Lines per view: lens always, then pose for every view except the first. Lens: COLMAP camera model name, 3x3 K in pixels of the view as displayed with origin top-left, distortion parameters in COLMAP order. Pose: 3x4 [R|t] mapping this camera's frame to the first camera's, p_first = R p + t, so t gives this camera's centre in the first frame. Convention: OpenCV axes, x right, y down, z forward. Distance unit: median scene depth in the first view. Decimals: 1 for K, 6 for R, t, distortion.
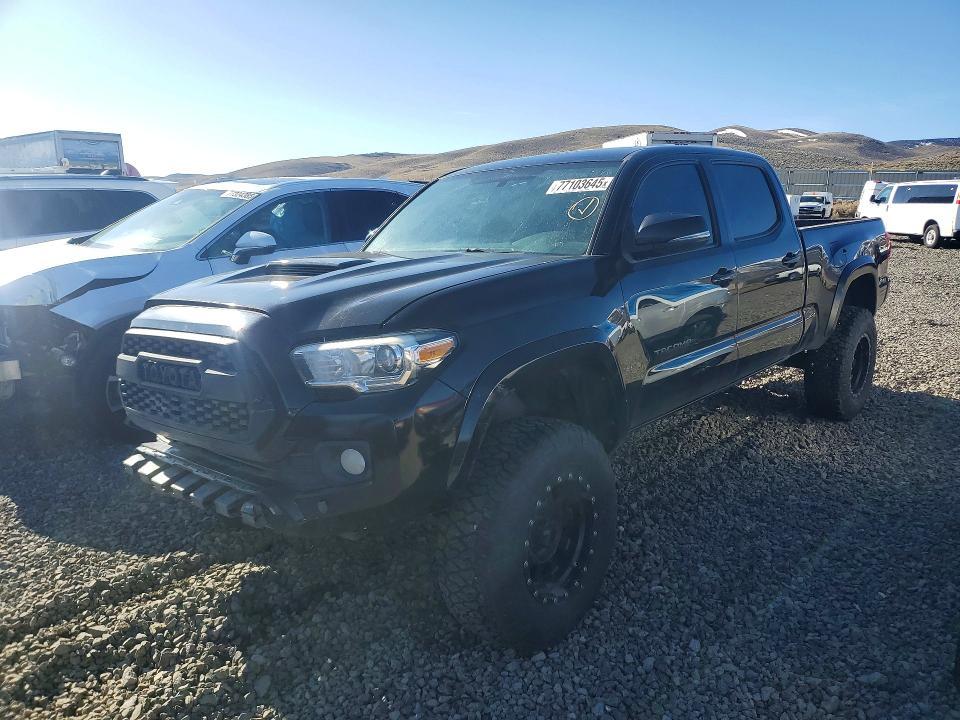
lens RADIAL K [[754.8, 0, 480.0], [0, 754.8, 360.0], [0, 0, 1]] dist [-0.001868, -0.009264]
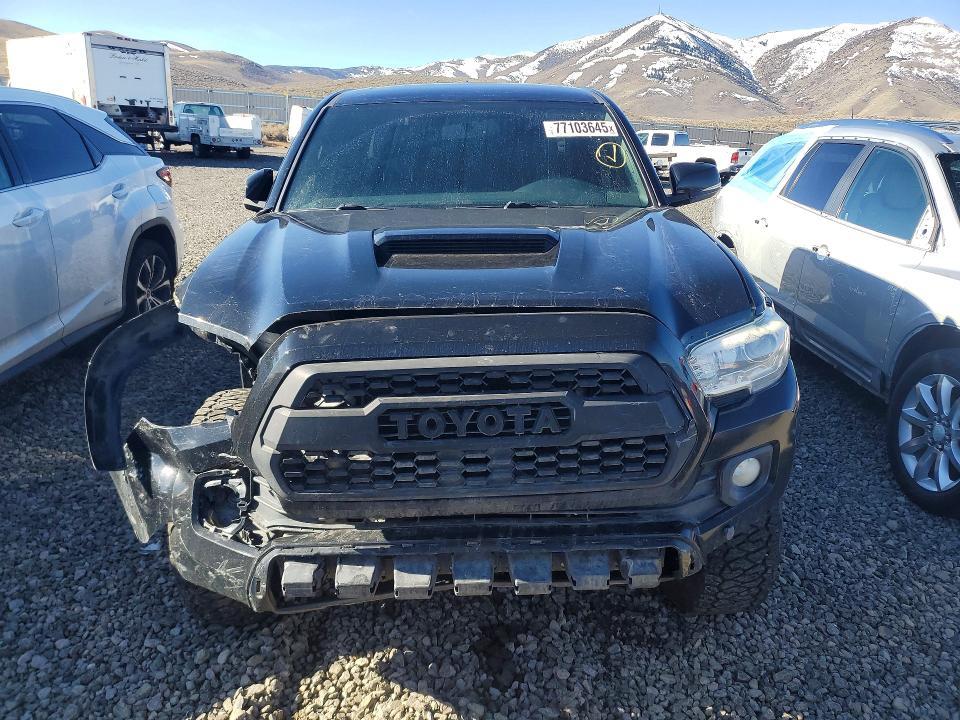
lens RADIAL K [[754.8, 0, 480.0], [0, 754.8, 360.0], [0, 0, 1]] dist [-0.001868, -0.009264]
pose [[0.711146, -0.171498, 0.681807, -0.514602], [0.100440, 0.984627, 0.142906, -0.076632], [-0.695833, -0.033146, 0.717438, 0.324436]]
